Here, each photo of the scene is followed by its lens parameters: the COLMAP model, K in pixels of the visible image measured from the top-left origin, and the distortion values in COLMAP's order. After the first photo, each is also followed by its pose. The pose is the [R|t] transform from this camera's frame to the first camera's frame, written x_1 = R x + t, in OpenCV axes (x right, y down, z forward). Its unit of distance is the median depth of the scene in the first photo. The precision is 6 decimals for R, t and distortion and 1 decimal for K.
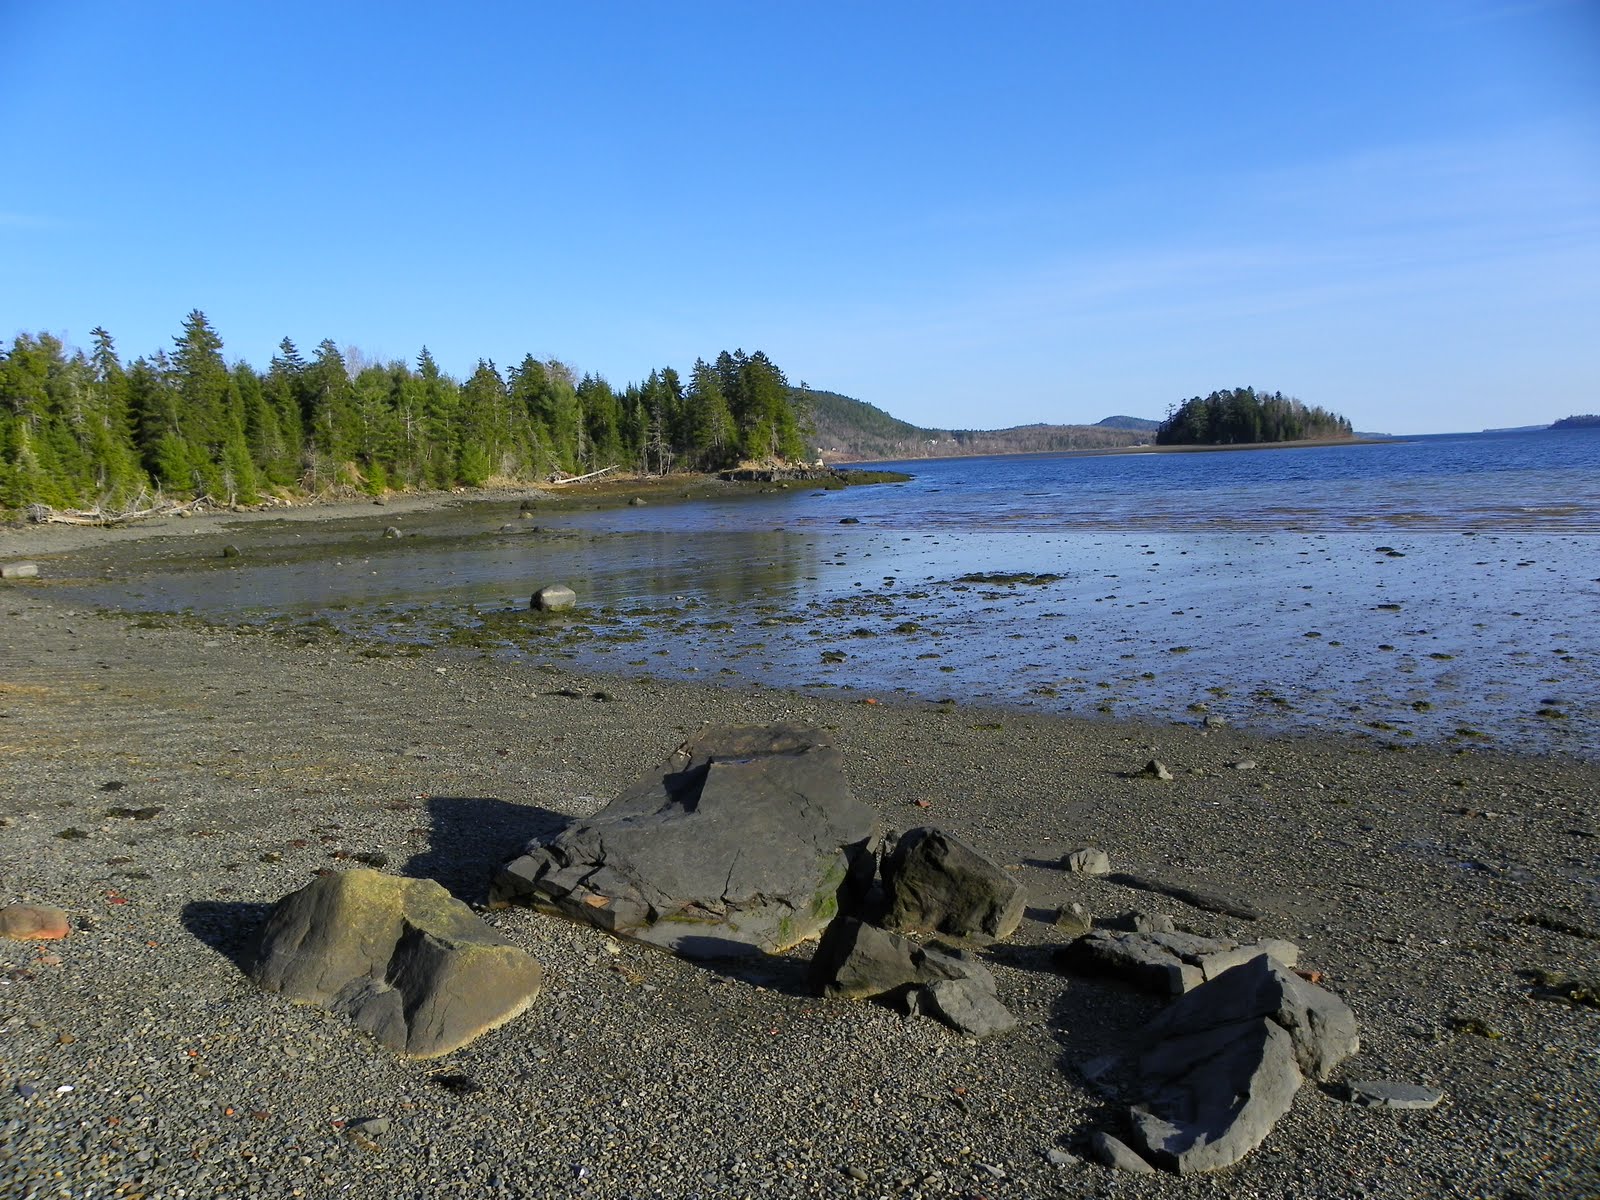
lens RADIAL K [[1206.6, 0, 781.3], [0, 1206.6, 605.2], [0, 0, 1]] dist [-0.164767, 0.106013]
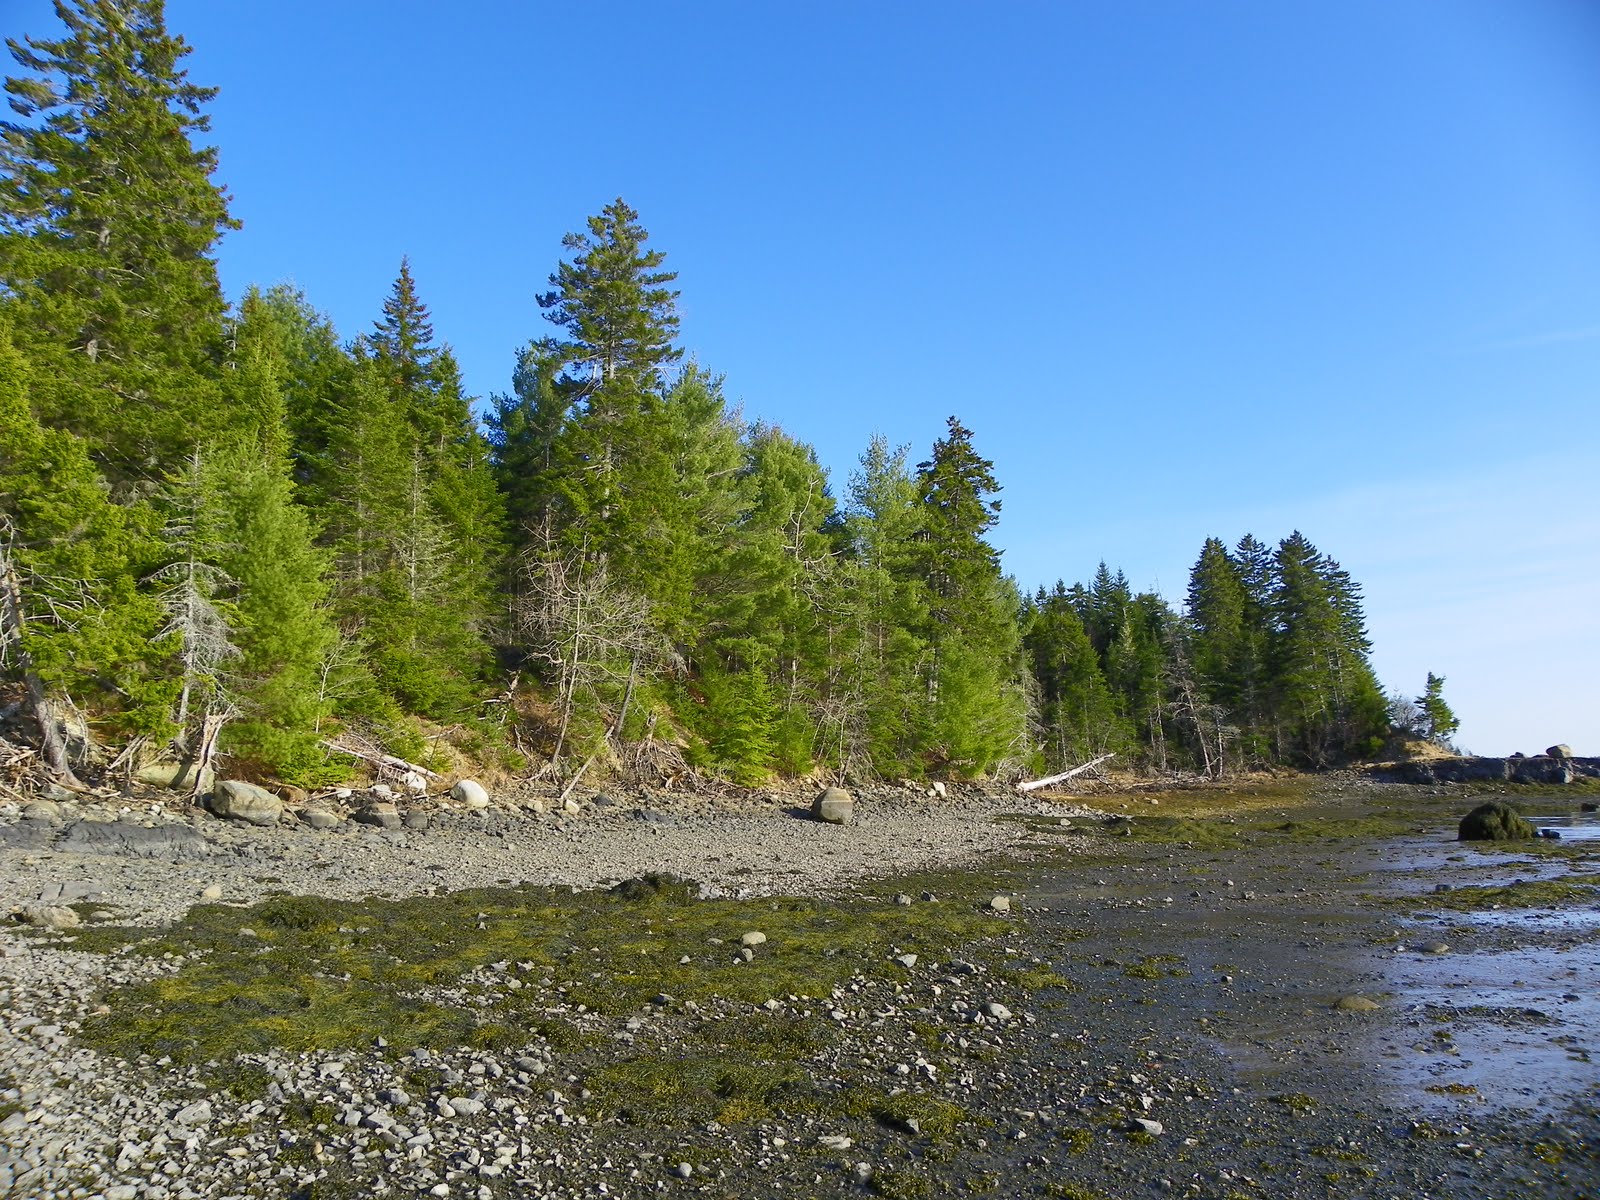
lens RADIAL K [[1206.6, 0, 781.3], [0, 1206.6, 605.2], [0, 0, 1]] dist [-0.164767, 0.106013]
pose [[0.997936, 0.023284, 0.059842, -0.280842], [-0.005084, 0.957662, -0.287849, -0.043981], [-0.064011, 0.286951, 0.955804, 0.585285]]
